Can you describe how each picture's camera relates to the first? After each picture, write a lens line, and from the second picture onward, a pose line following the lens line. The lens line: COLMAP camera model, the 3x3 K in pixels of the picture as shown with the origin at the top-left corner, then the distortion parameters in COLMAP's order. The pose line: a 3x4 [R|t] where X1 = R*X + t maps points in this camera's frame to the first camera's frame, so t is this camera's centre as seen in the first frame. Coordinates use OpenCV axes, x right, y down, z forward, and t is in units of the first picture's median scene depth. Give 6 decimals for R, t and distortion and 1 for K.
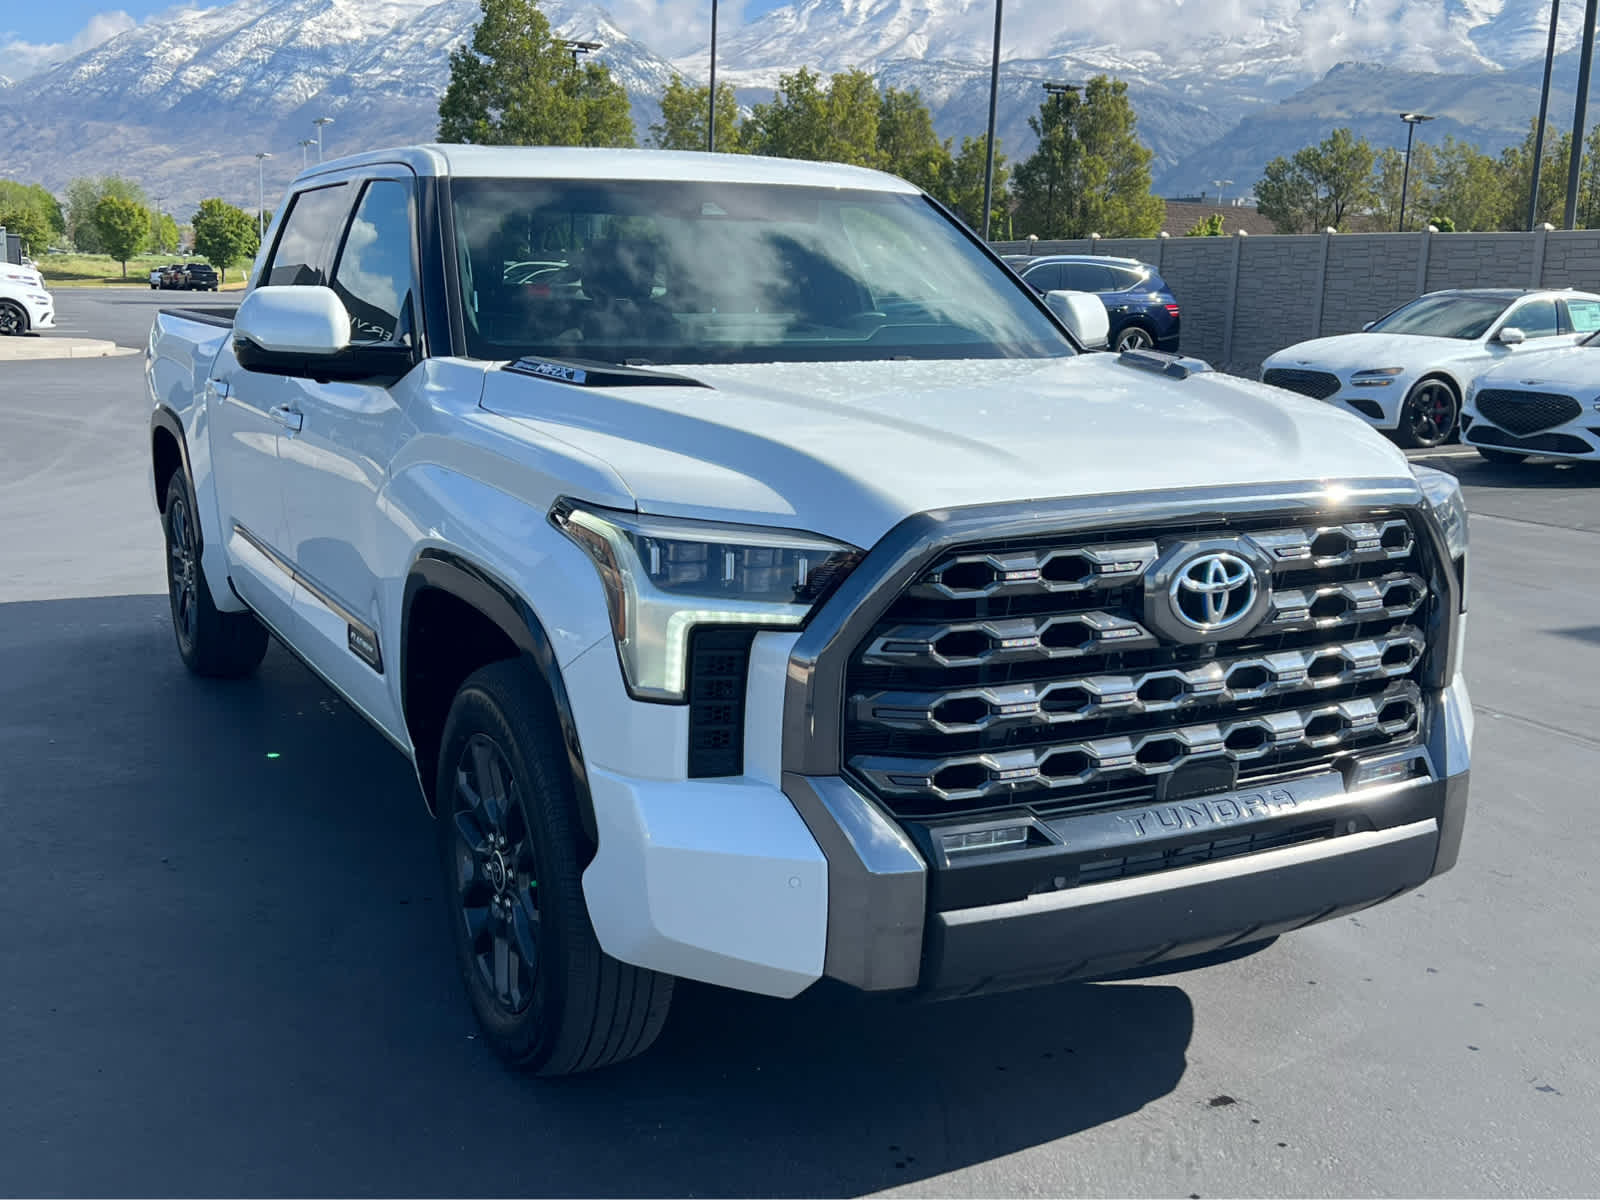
lens RADIAL K [[1743.8, 0, 805.5], [0, 1743.8, 590.9], [0, 0, 1]] dist [0.018872, 0.000000]
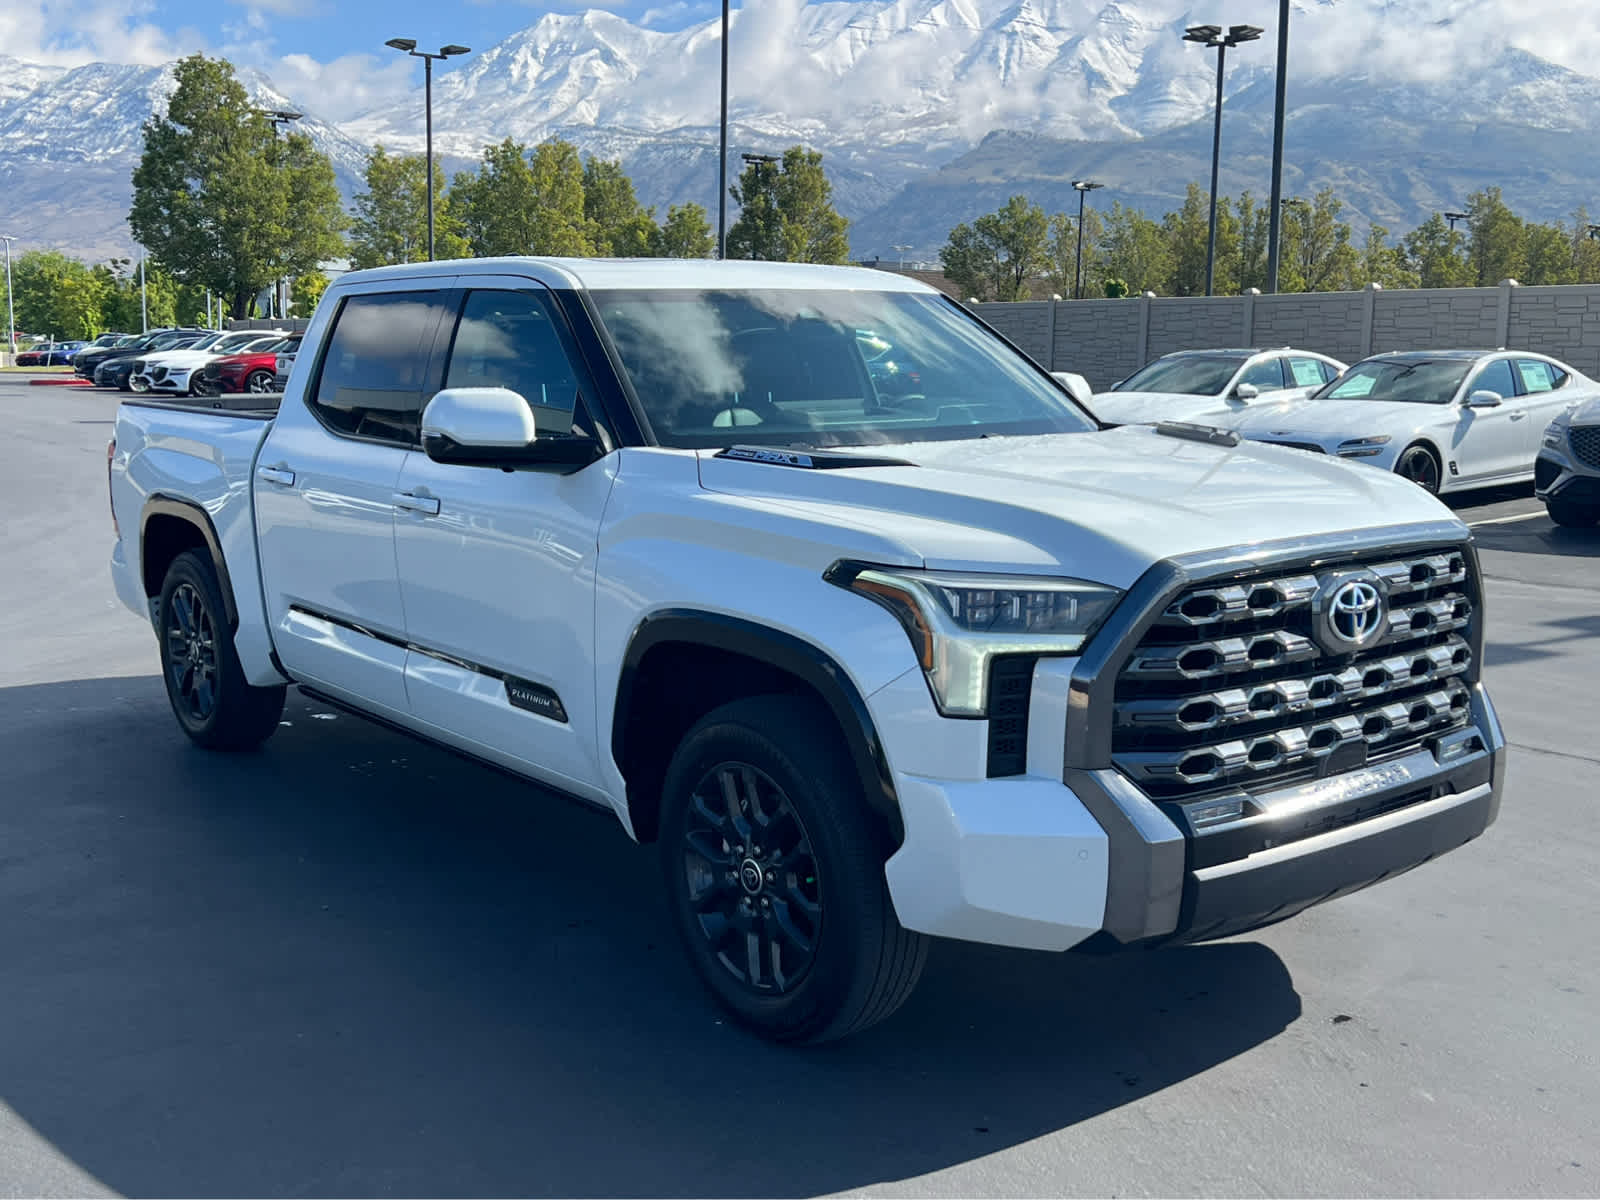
lens RADIAL K [[1743.8, 0, 788.2], [0, 1743.8, 596.7], [0, 0, 1]] dist [0.018872, 0.000000]
pose [[0.985044, -0.042100, 0.167078, -0.073813], [0.047347, 0.998499, -0.027547, 0.000861], [-0.165667, 0.035045, 0.985559, -0.038946]]
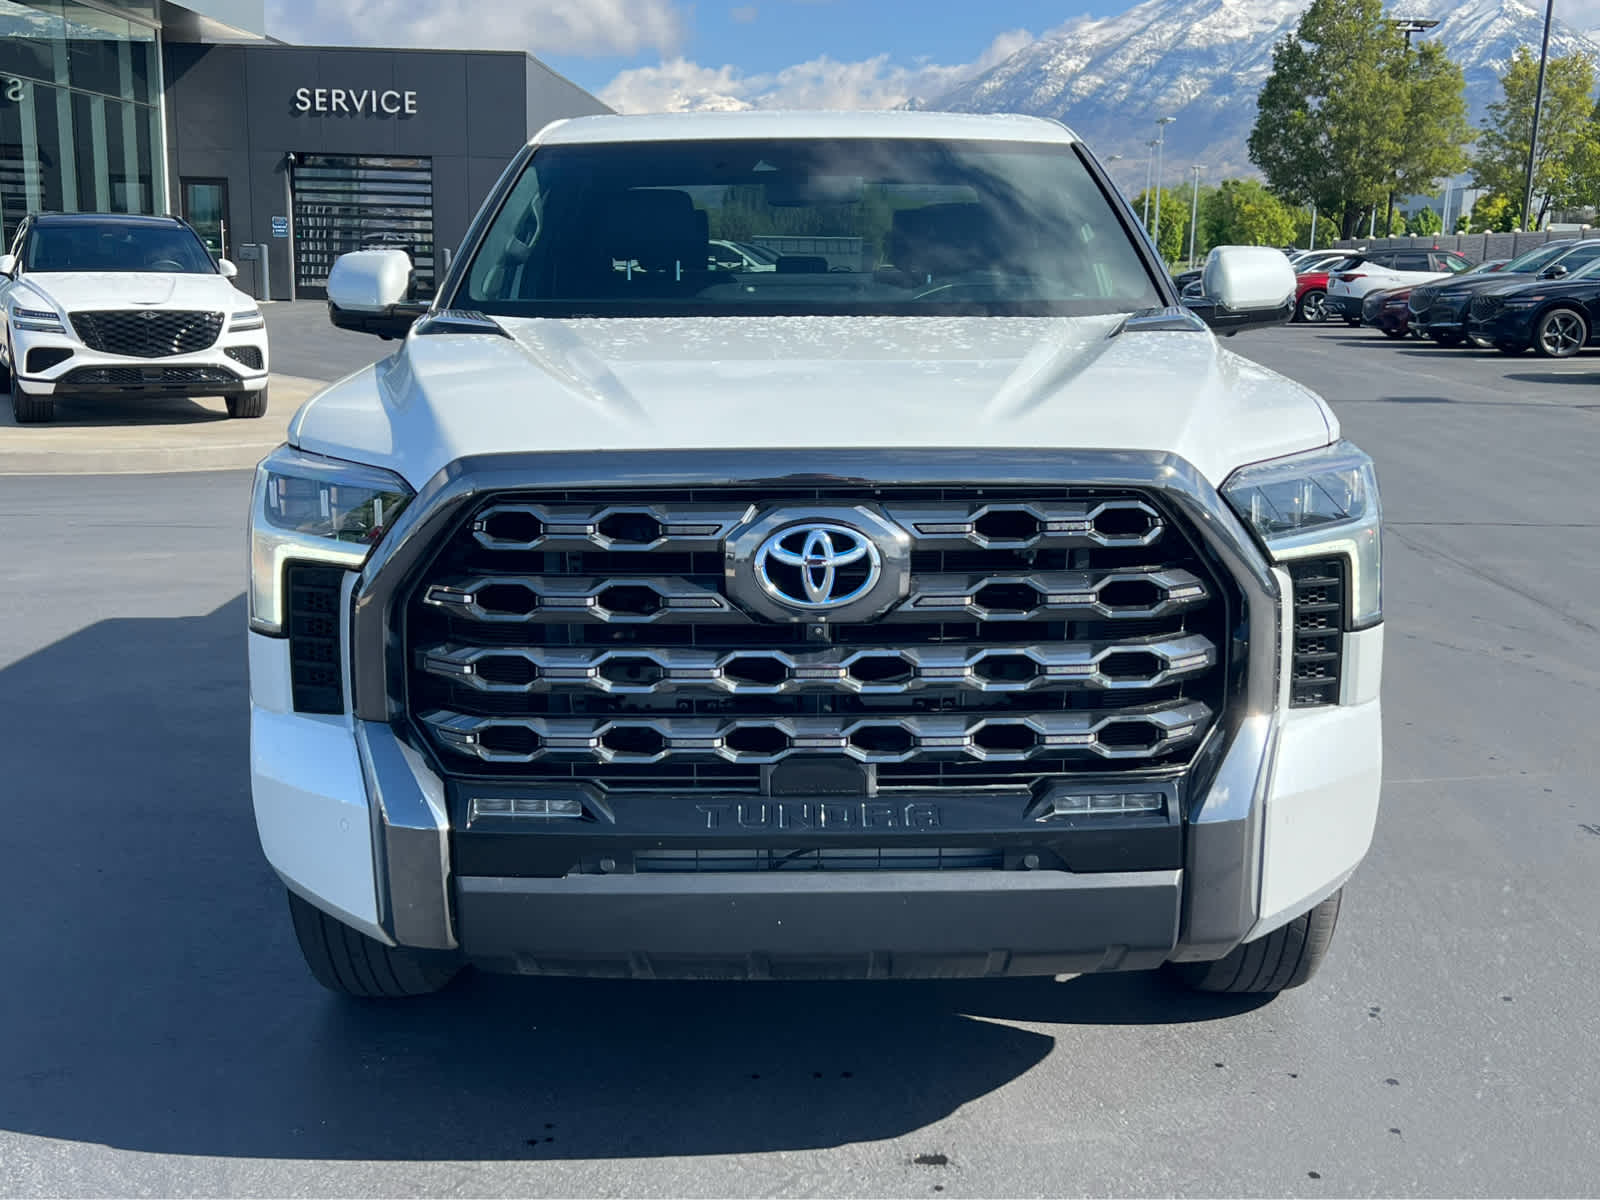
lens RADIAL K [[1743.8, 0, 803.1], [0, 1743.8, 598.3], [0, 0, 1]] dist [0.018872, 0.000000]
pose [[0.885342, 0.074036, -0.459008, 0.117244], [-0.071883, 0.997166, 0.022190, -0.000439], [0.459351, 0.013349, 0.888155, 0.040322]]
